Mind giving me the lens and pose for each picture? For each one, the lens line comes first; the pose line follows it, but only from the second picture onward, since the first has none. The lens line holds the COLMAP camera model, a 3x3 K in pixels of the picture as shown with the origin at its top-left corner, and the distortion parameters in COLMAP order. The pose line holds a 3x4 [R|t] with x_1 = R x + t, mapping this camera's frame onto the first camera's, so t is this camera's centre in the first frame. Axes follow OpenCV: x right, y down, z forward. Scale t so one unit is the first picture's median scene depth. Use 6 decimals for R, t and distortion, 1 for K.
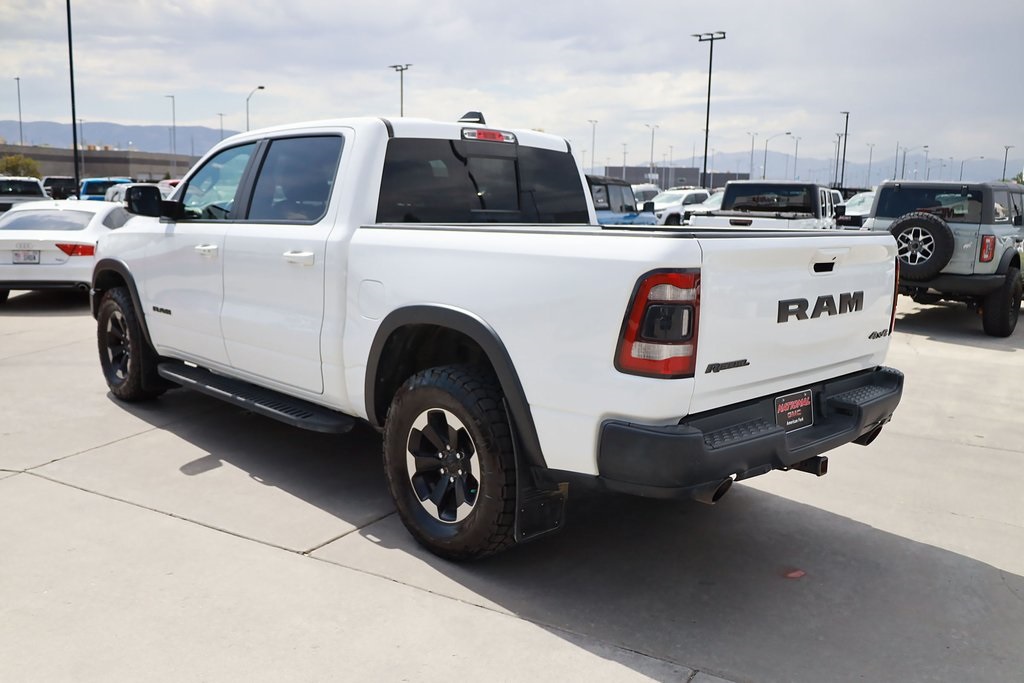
lens RADIAL K [[860.4, 0, 511.8], [0, 860.4, 341.6], [0, 0, 1]] dist [0.012578, -0.016208]
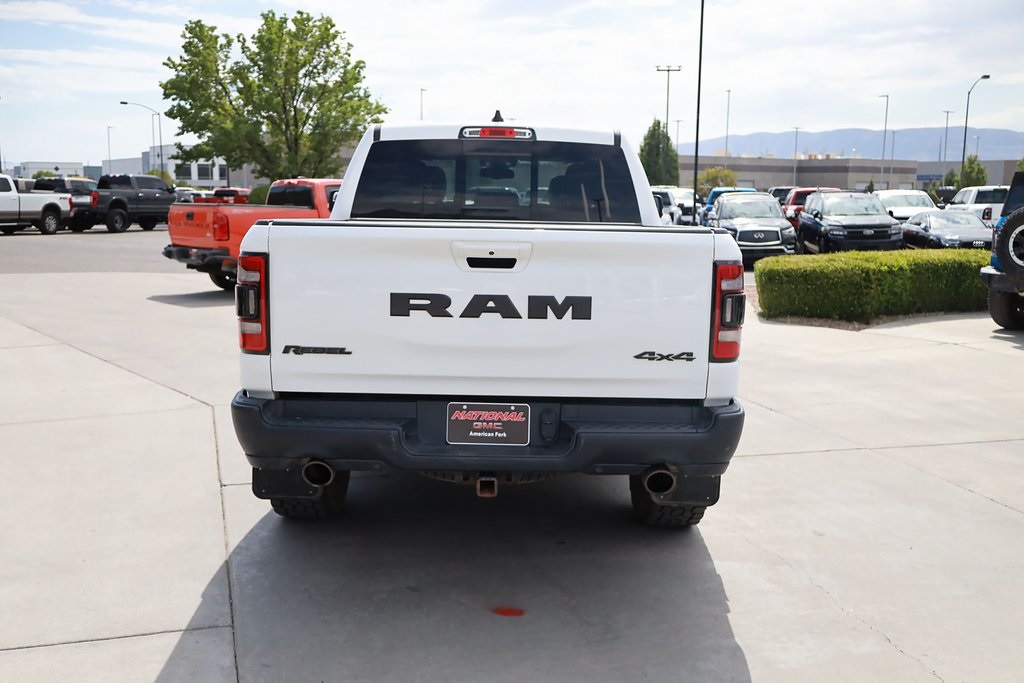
lens RADIAL K [[980.9, 0, 509.3], [0, 980.9, 342.8], [0, 0, 1]] dist [-0.008450, 0.000000]
pose [[0.726024, 0.088321, -0.681974, 1.024109], [-0.108752, 0.993985, 0.012953, -0.018037], [0.679015, 0.064761, 0.731262, 0.257184]]
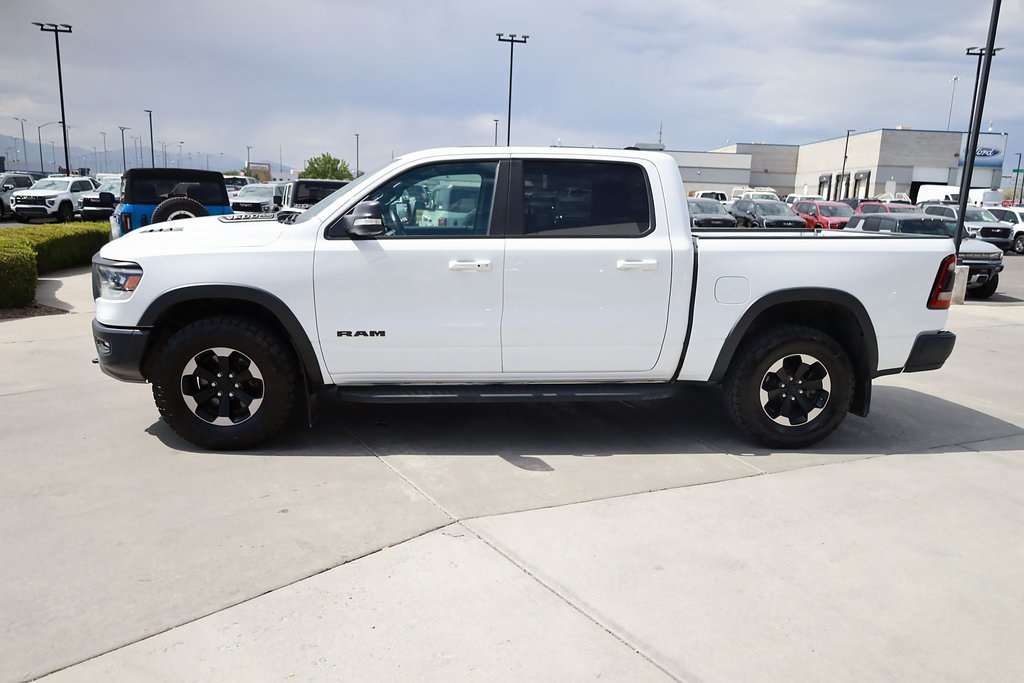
lens RADIAL K [[697.4, 0, 513.8], [0, 697.4, 333.3], [0, 0, 1]] dist [-0.017955, 0.005285]
pose [[0.604710, -0.149090, 0.782367, -0.207238], [0.111023, 0.988512, 0.102562, -0.021998], [-0.788670, 0.024840, 0.614315, 0.095147]]
